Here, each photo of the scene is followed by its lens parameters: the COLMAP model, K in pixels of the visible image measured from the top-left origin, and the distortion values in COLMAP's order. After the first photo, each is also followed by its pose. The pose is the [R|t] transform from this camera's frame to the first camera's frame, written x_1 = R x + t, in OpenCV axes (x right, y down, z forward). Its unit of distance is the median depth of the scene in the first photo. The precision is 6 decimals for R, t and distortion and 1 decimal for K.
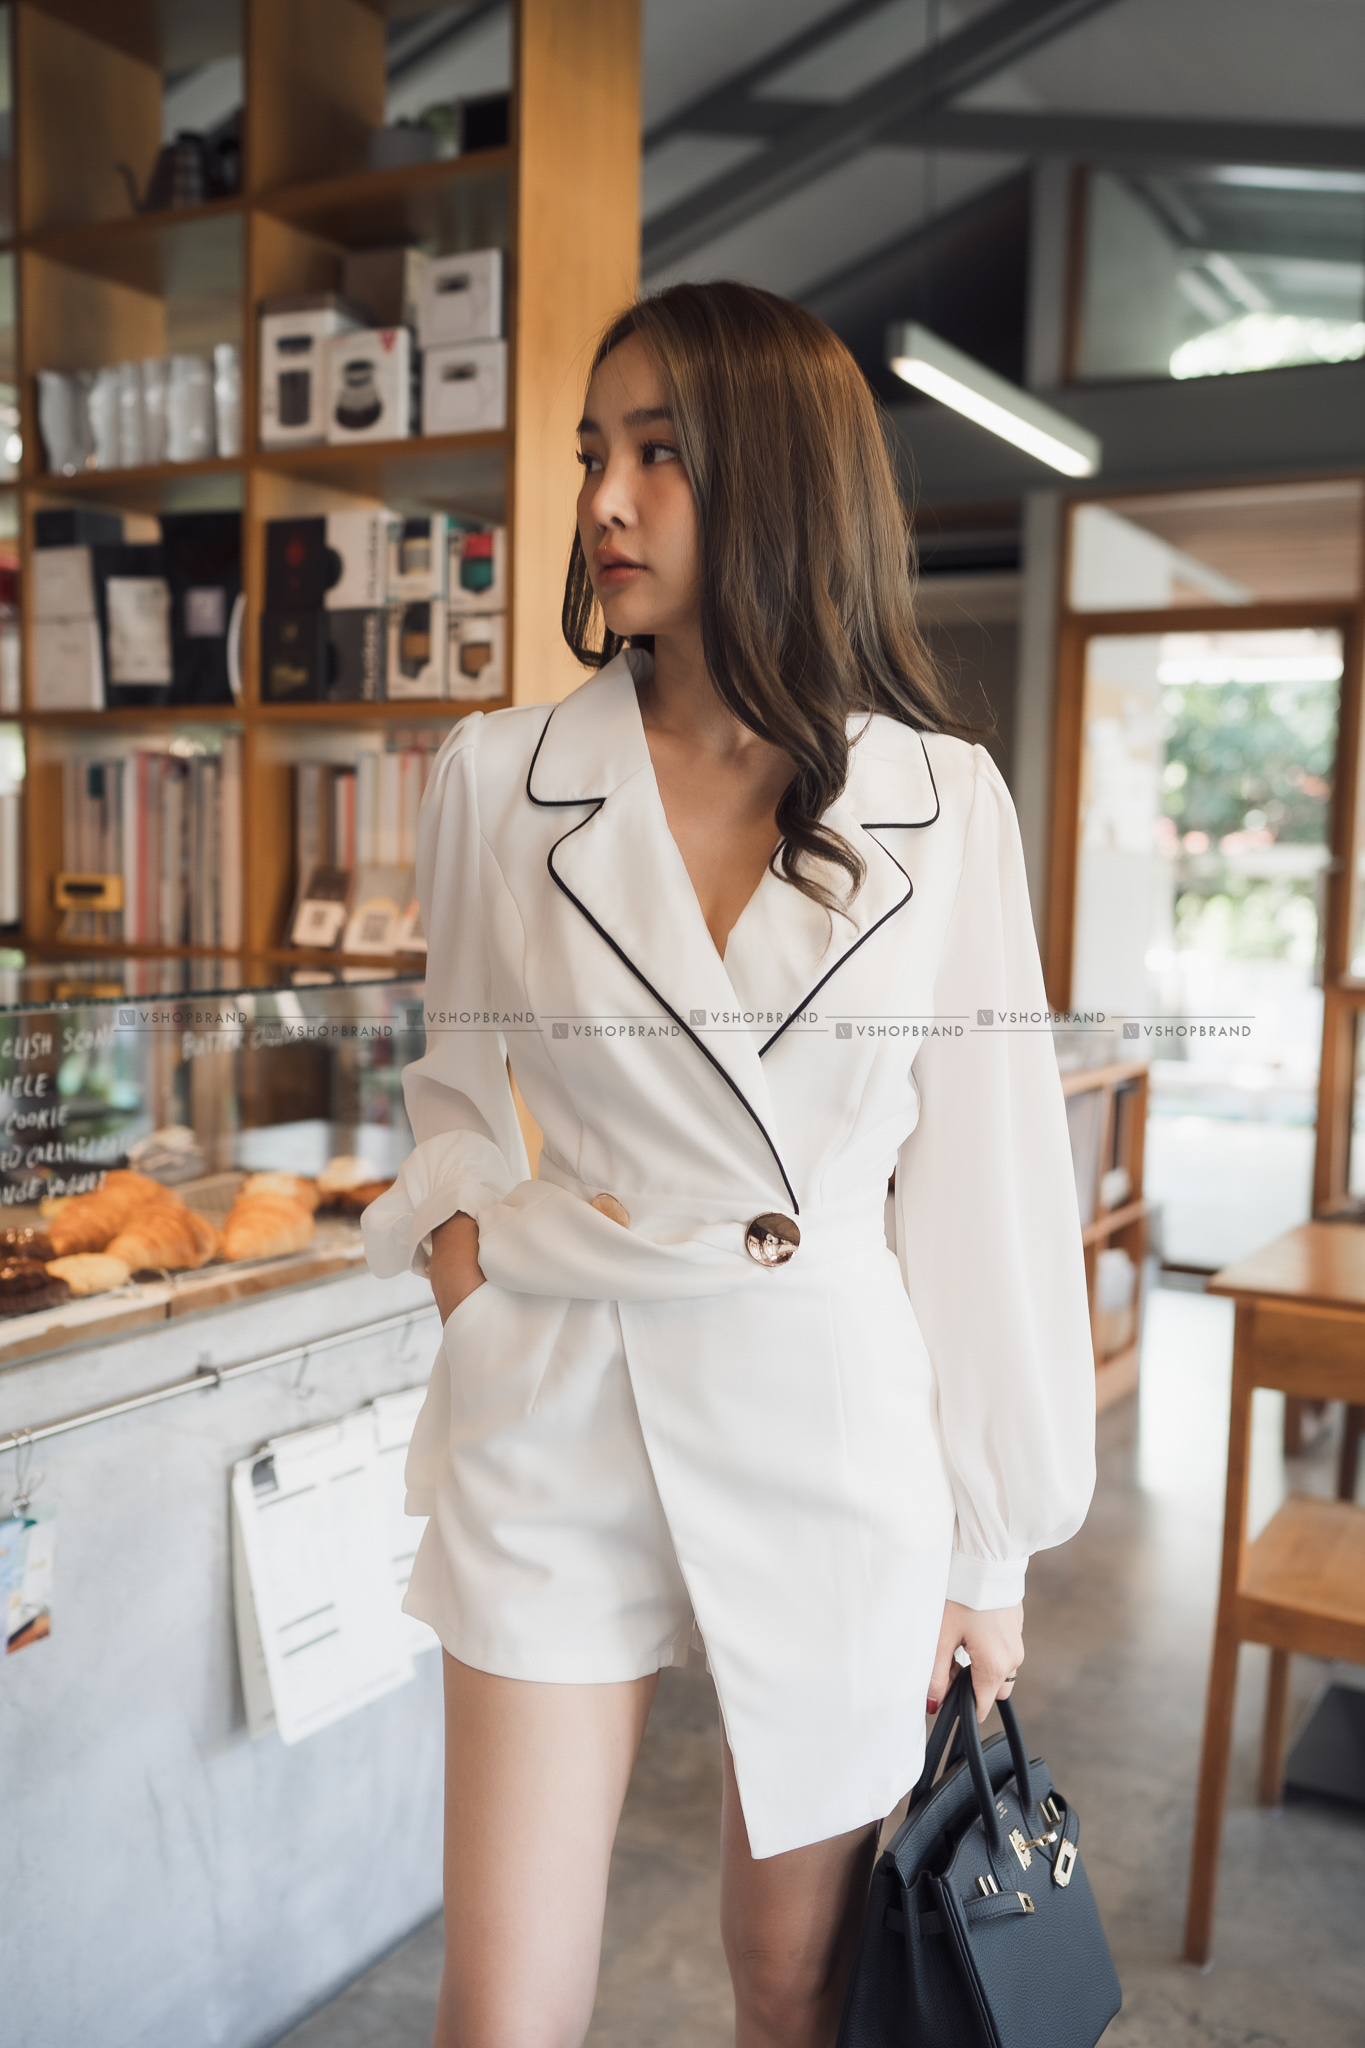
lens RADIAL K [[1967.9, 0, 689.8], [0, 1967.9, 1043.4], [0, 0, 1]] dist [0.002751, 0.031612]
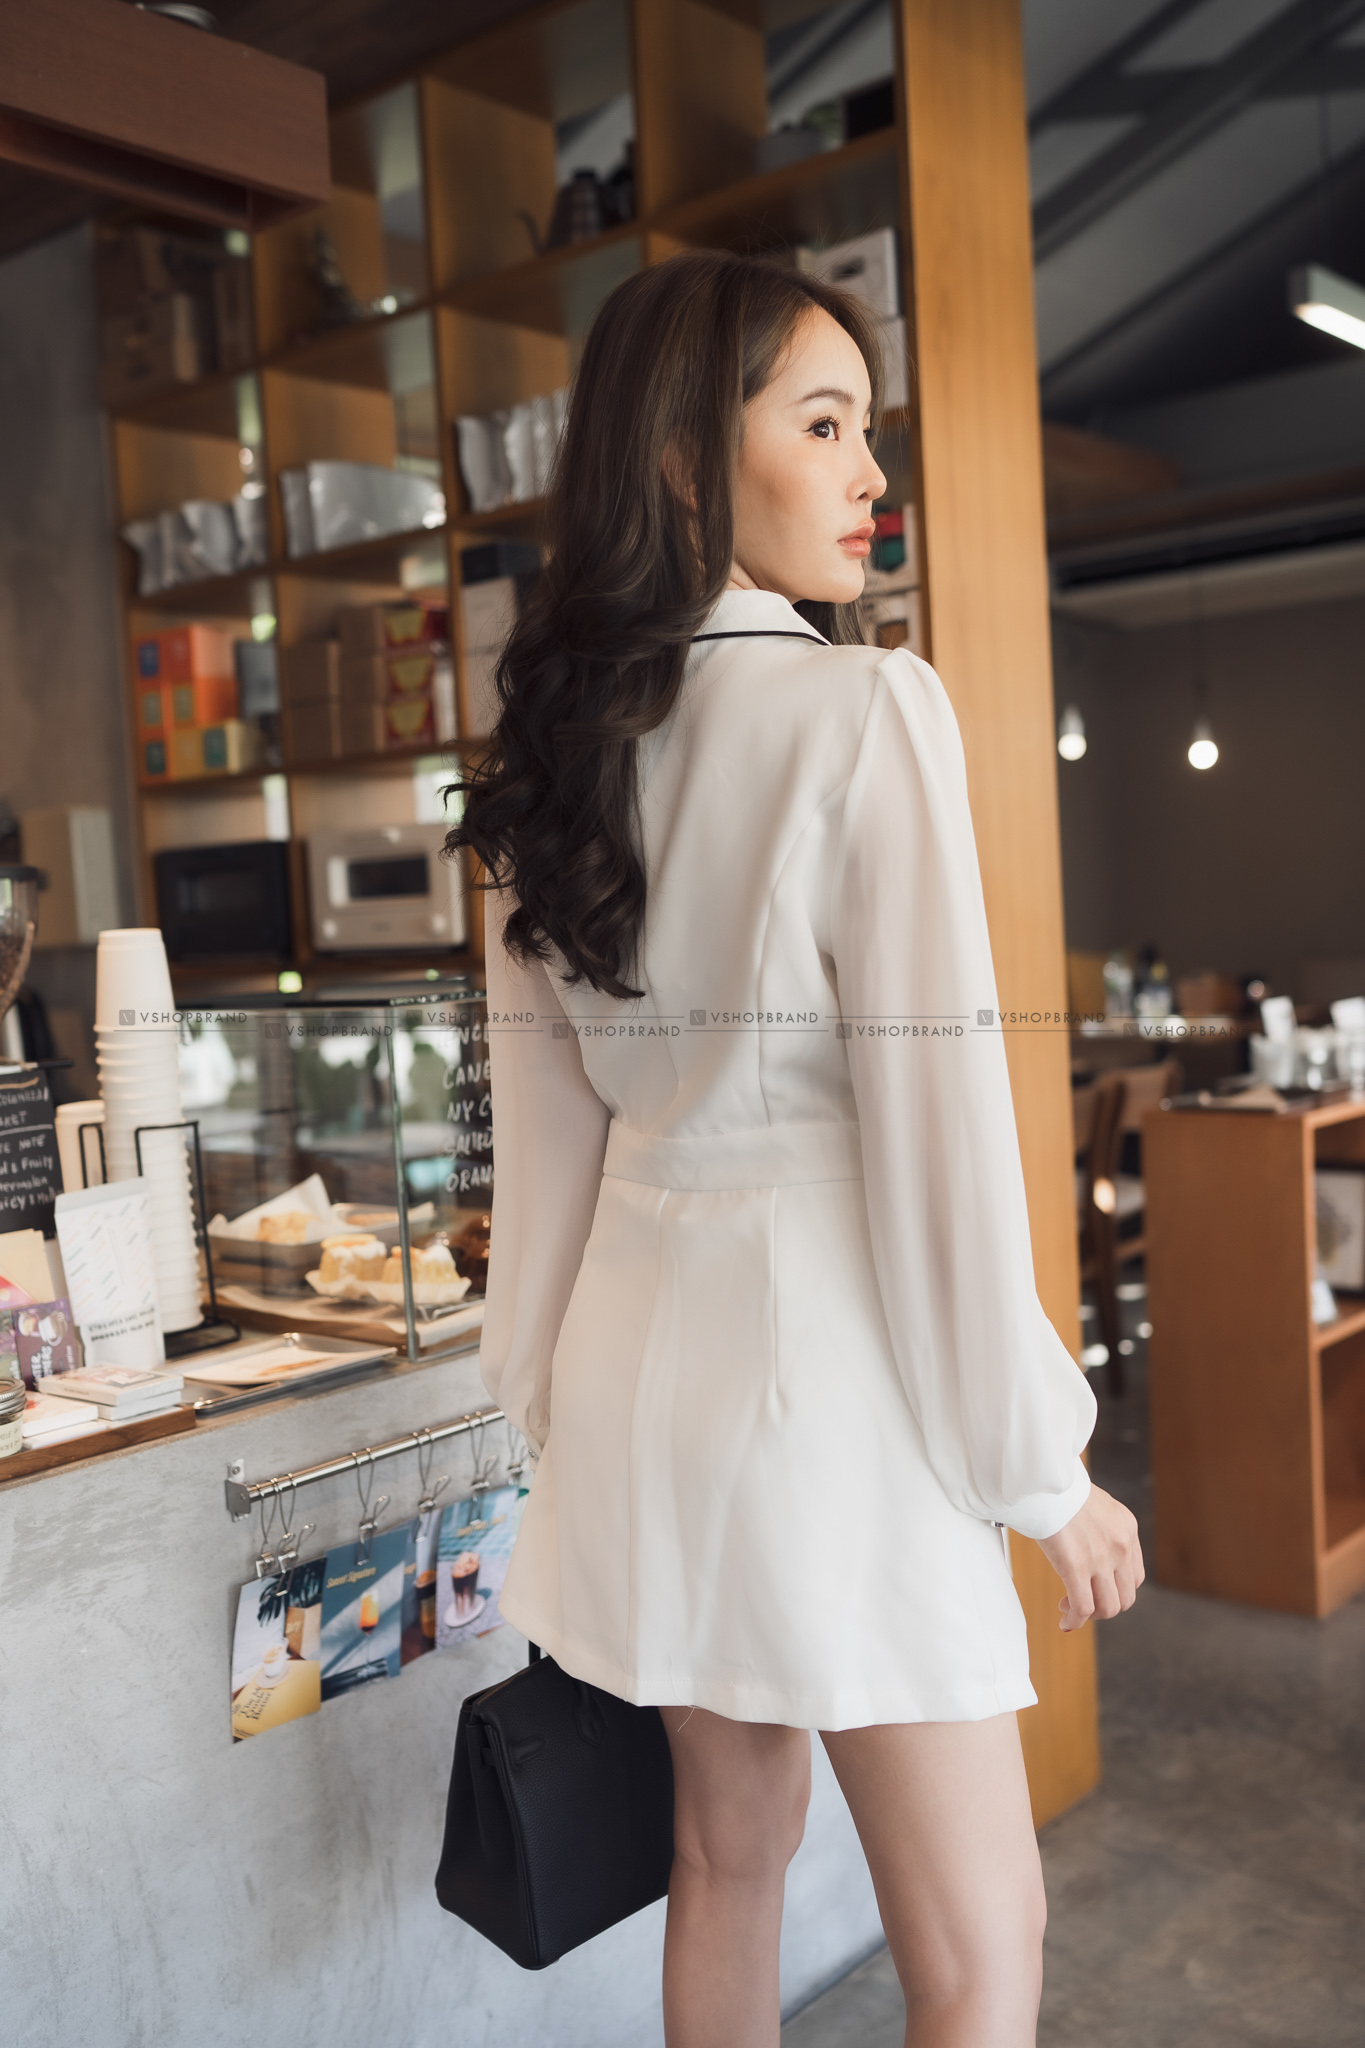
lens RADIAL K [[1967.9, 0, 689.8], [0, 1967.9, 1043.4], [0, 0, 1]] dist [0.002751, 0.031612]
pose [[0.977285, -0.063492, -0.202194, -0.018882], [0.058473, 0.997817, -0.030708, 0.032470], [0.203702, 0.018187, 0.978864, 0.004397]]
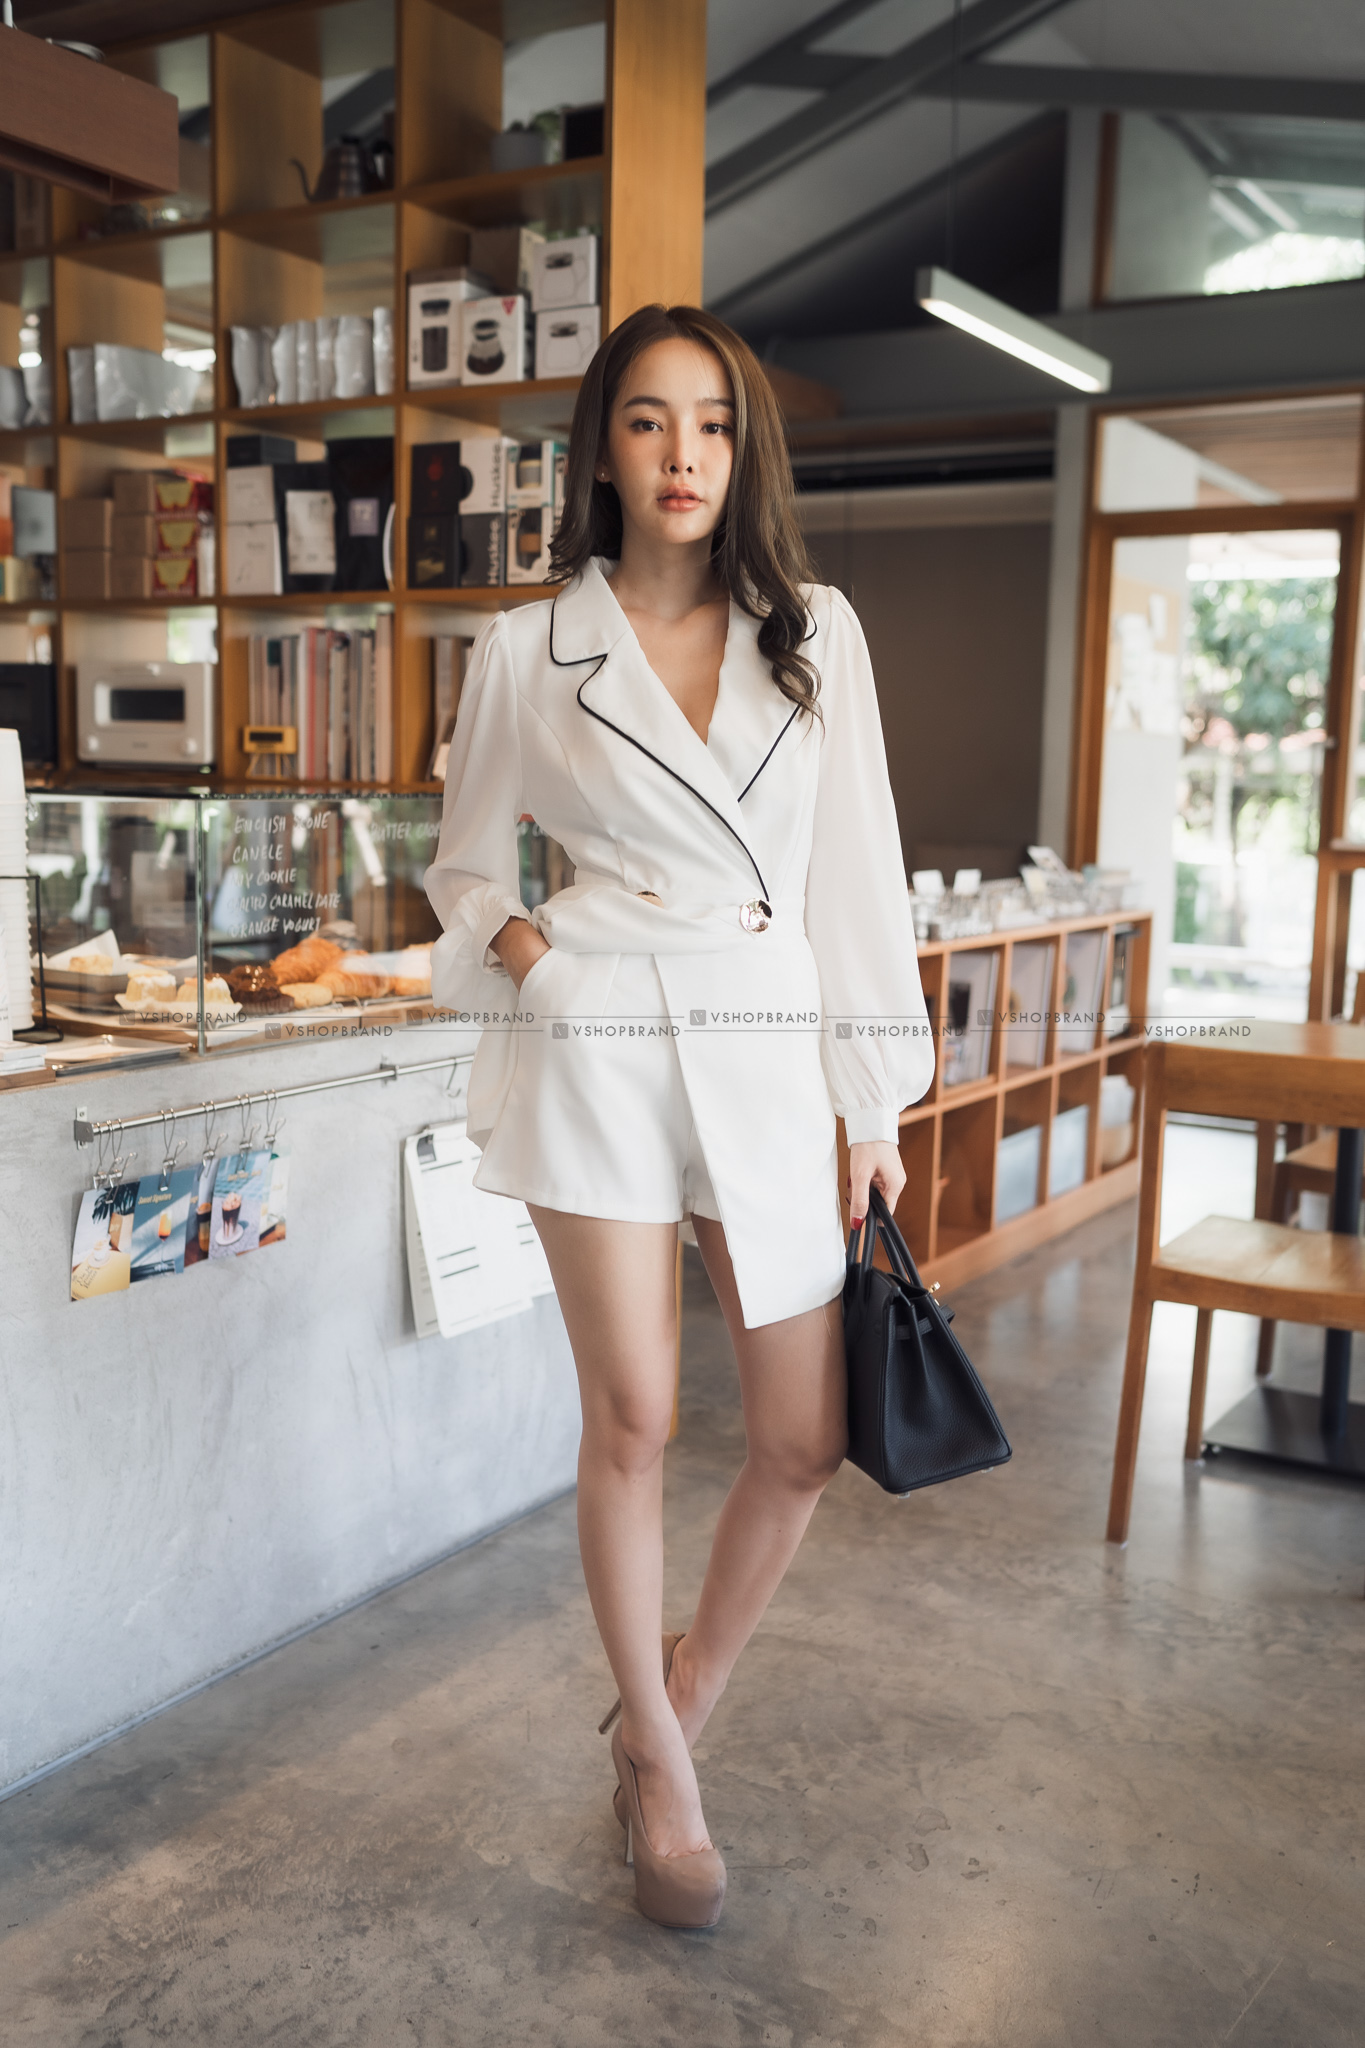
lens RADIAL K [[2050.9, 0, 692.6], [0, 2050.9, 1053.3], [0, 0, 1]] dist [0.007923, 0.014482]
pose [[0.999381, 0.005584, -0.034720, 0.016109], [-0.004166, 0.999159, 0.040782, 0.074412], [0.034919, -0.040612, 0.998565, -0.341410]]
